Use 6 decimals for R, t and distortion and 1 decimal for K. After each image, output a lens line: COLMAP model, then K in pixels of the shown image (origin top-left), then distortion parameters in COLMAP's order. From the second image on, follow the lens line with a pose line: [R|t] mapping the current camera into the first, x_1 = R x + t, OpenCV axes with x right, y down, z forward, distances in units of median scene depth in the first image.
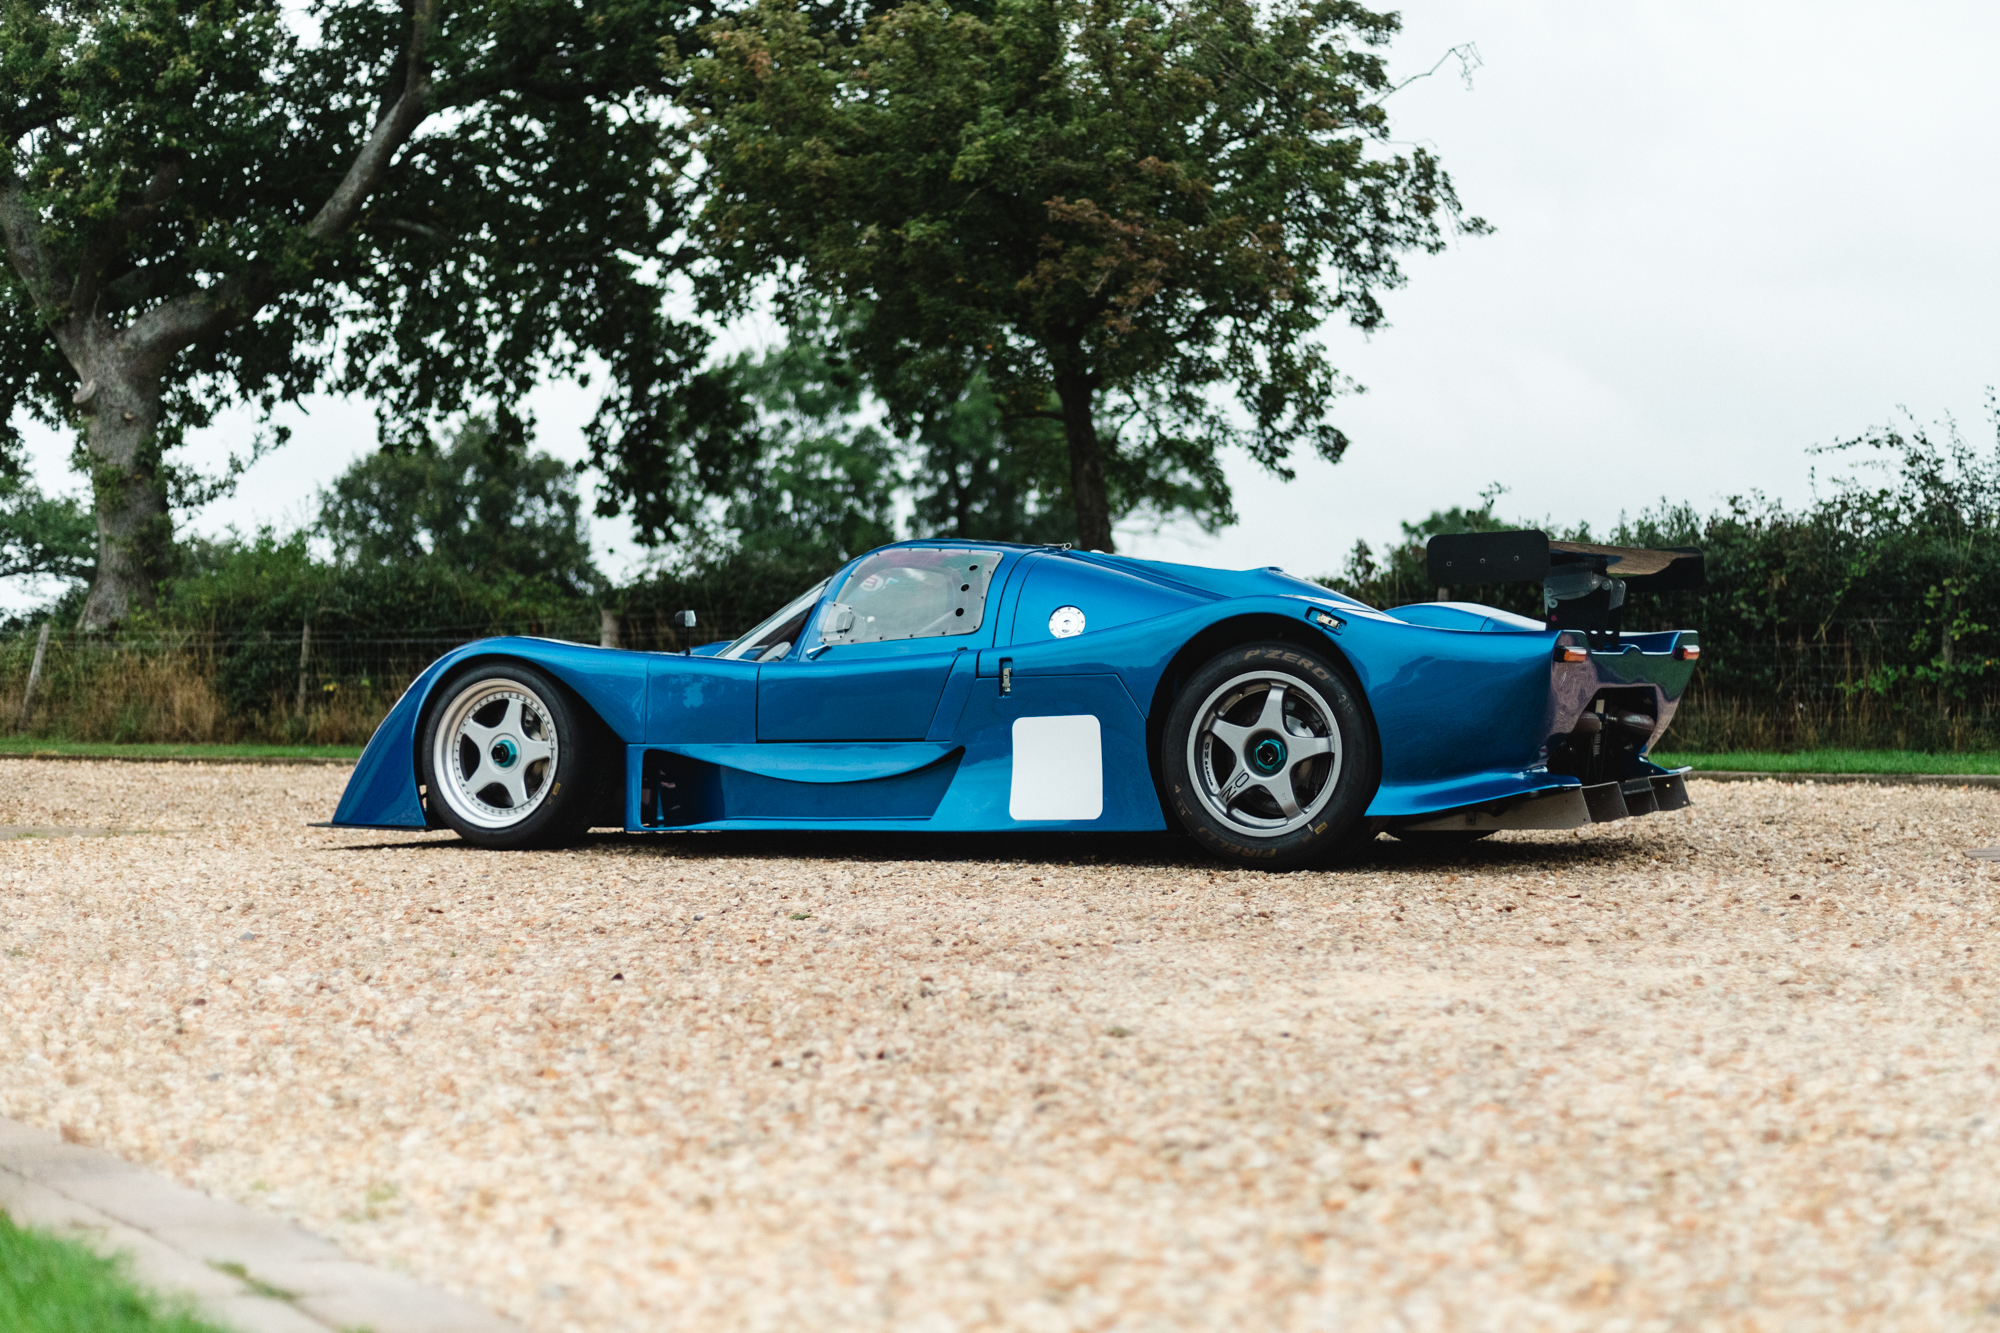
lens RADIAL K [[3249.7, 0, 999.6], [0, 3249.7, 662.4], [0, 0, 1]] dist [-0.004711, 0.000000]
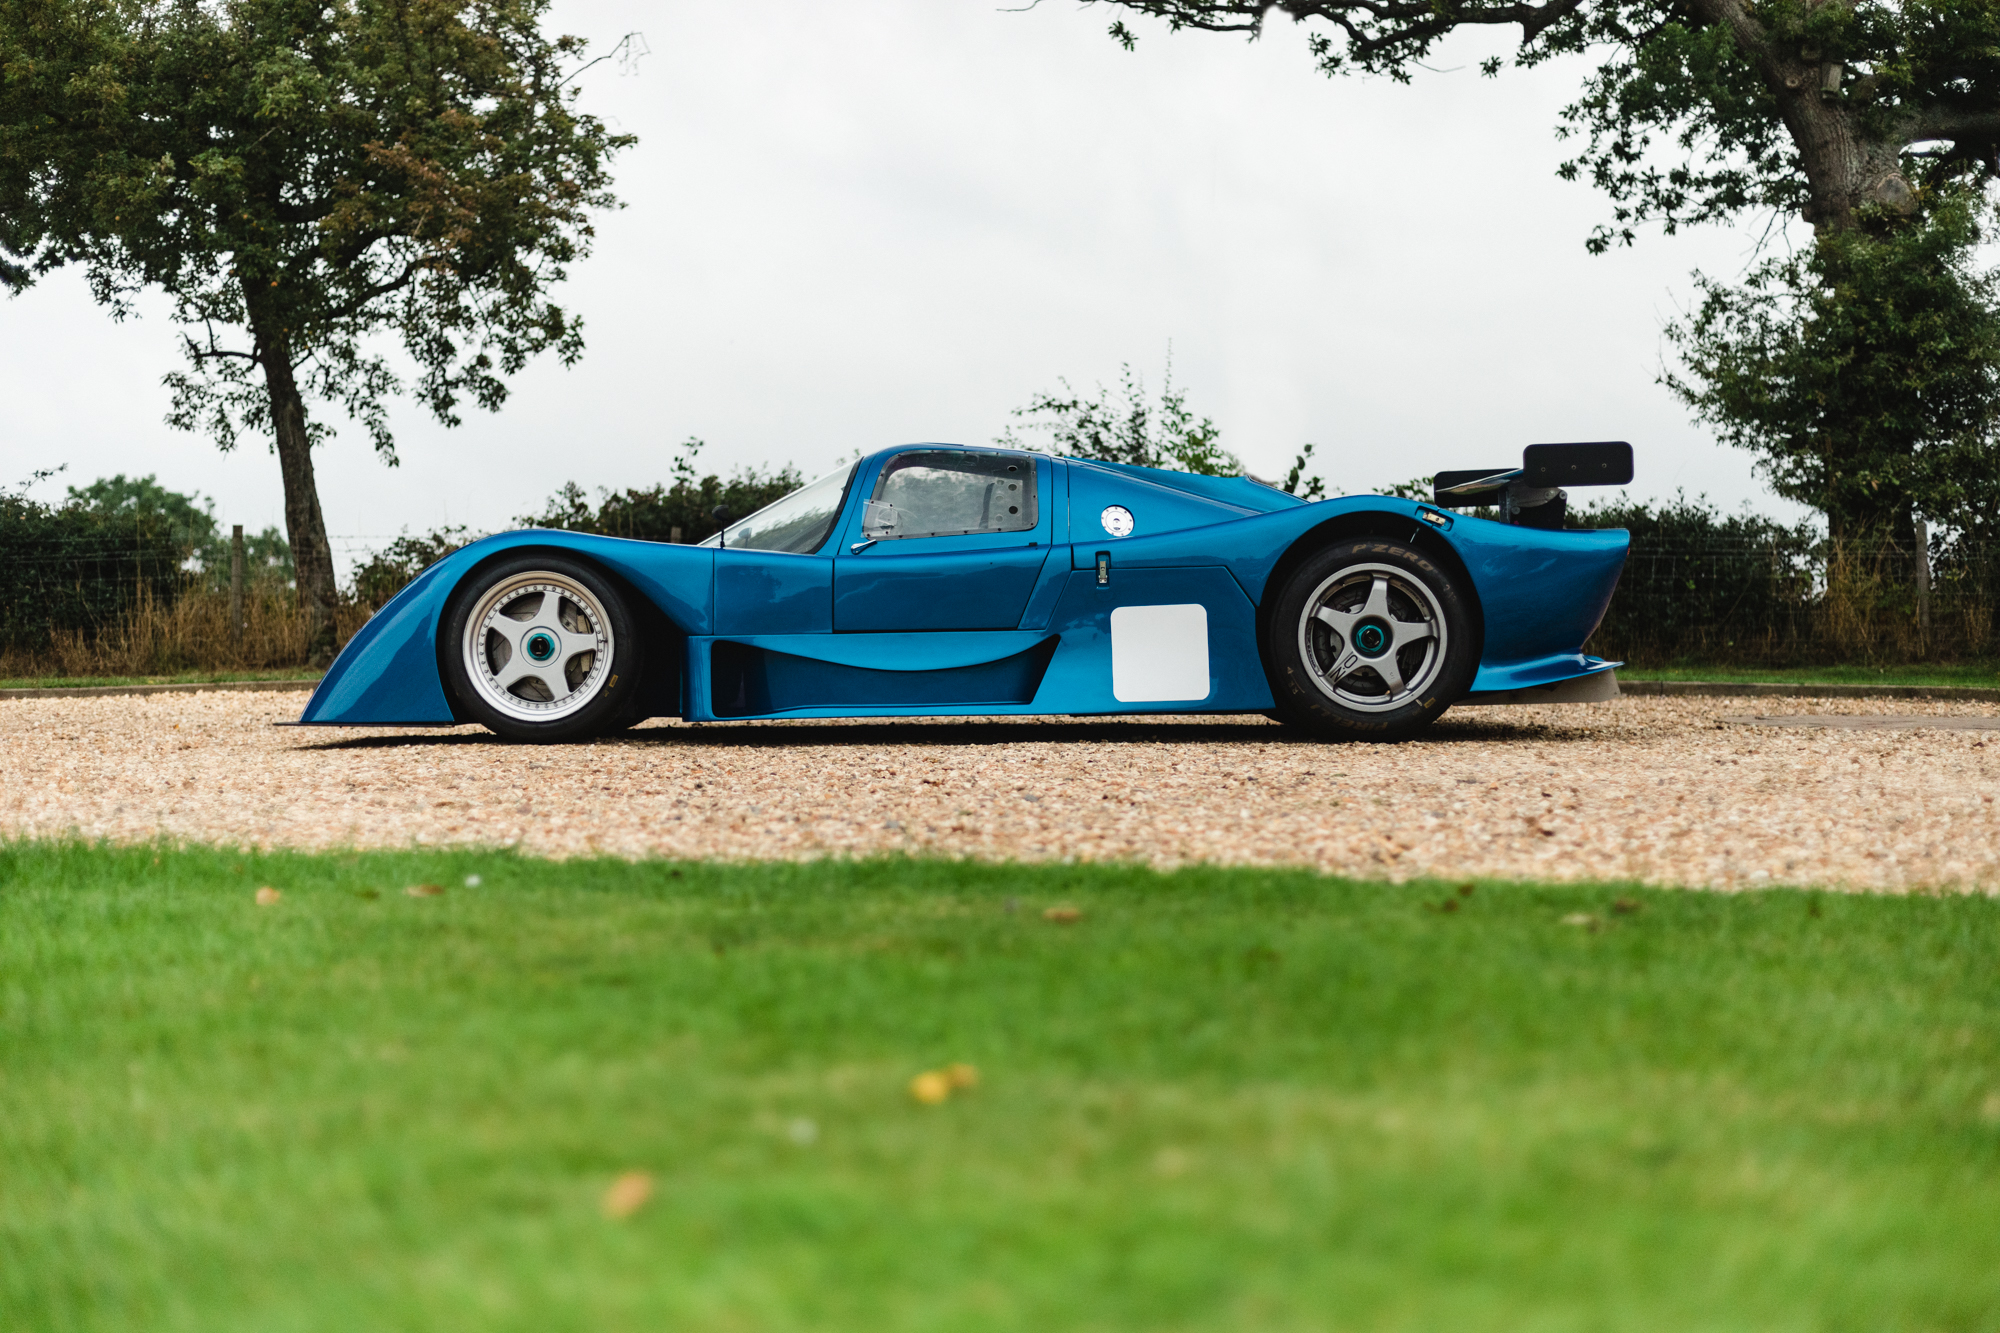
lens RADIAL K [[2925.8, 0, 1000.0], [0, 2925.8, 671.2], [0, 0, 1]] dist [-0.014764, 0.000000]
pose [[0.889226, -0.005010, 0.457441, -0.440814], [-0.001824, 0.999893, 0.014497, 0.022712], [-0.457465, -0.013726, 0.889122, 0.148581]]
